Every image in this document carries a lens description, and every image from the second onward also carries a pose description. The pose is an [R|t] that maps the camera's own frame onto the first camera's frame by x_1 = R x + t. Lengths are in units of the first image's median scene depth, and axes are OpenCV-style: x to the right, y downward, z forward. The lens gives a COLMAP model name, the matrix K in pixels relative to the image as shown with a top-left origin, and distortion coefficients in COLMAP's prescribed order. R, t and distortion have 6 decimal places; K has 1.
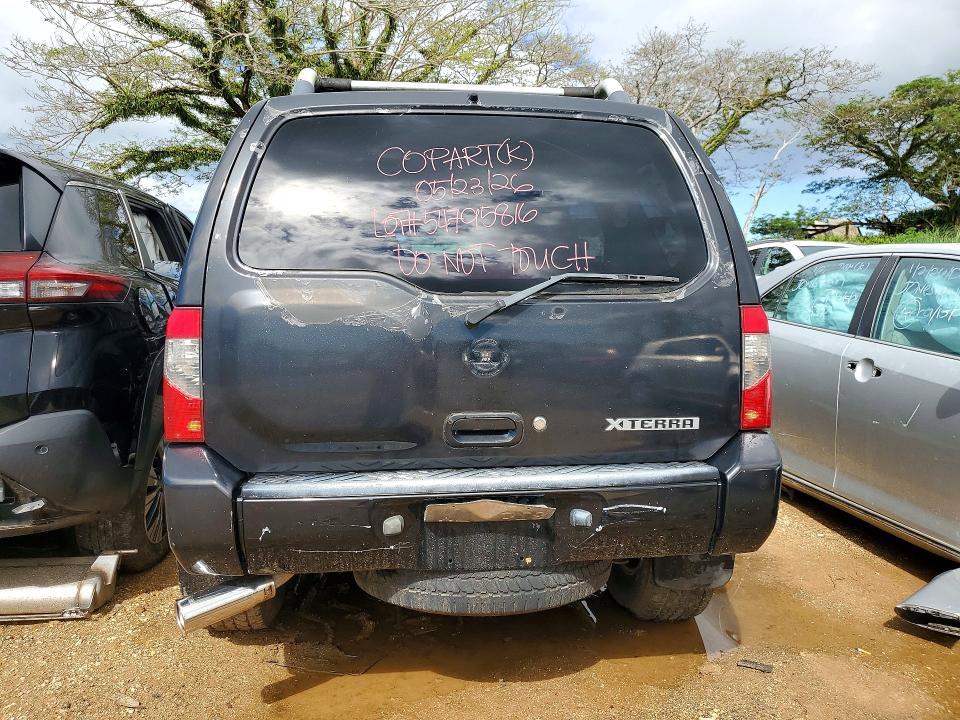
lens RADIAL K [[751.4, 0, 476.7], [0, 751.4, 362.6], [0, 0, 1]] dist [0.003969, 0.010158]
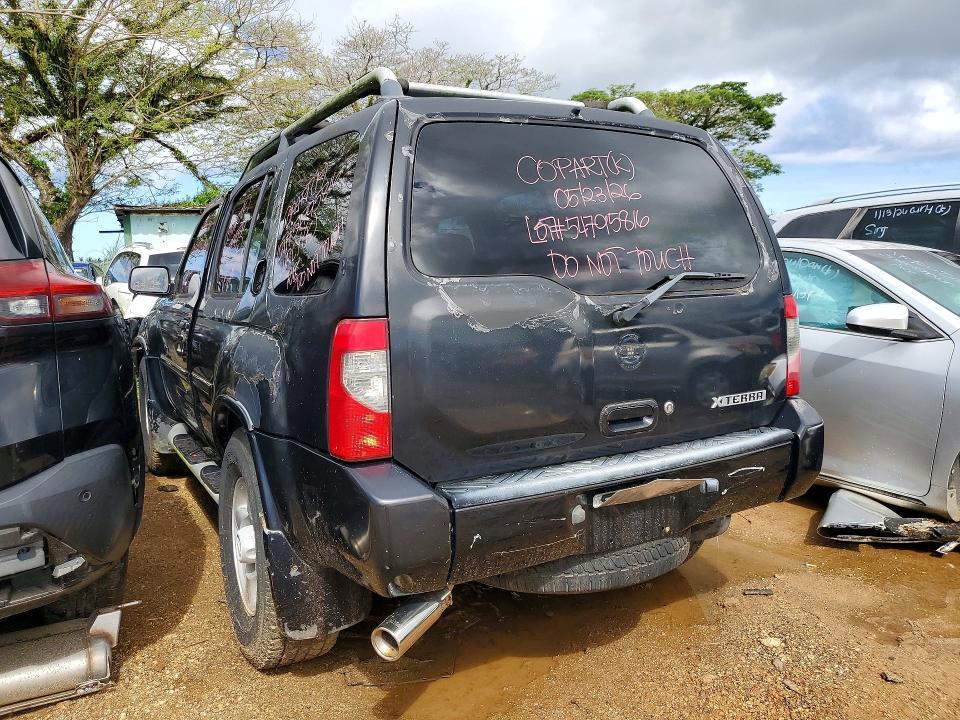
lens RADIAL K [[751.4, 0, 474.5], [0, 751.4, 354.3], [0, 0, 1]] dist [0.003969, 0.010158]
pose [[0.919852, -0.066190, 0.386641, -0.570668], [0.064490, 0.997767, 0.017383, -0.033456], [-0.386928, 0.008945, 0.922067, 0.067306]]
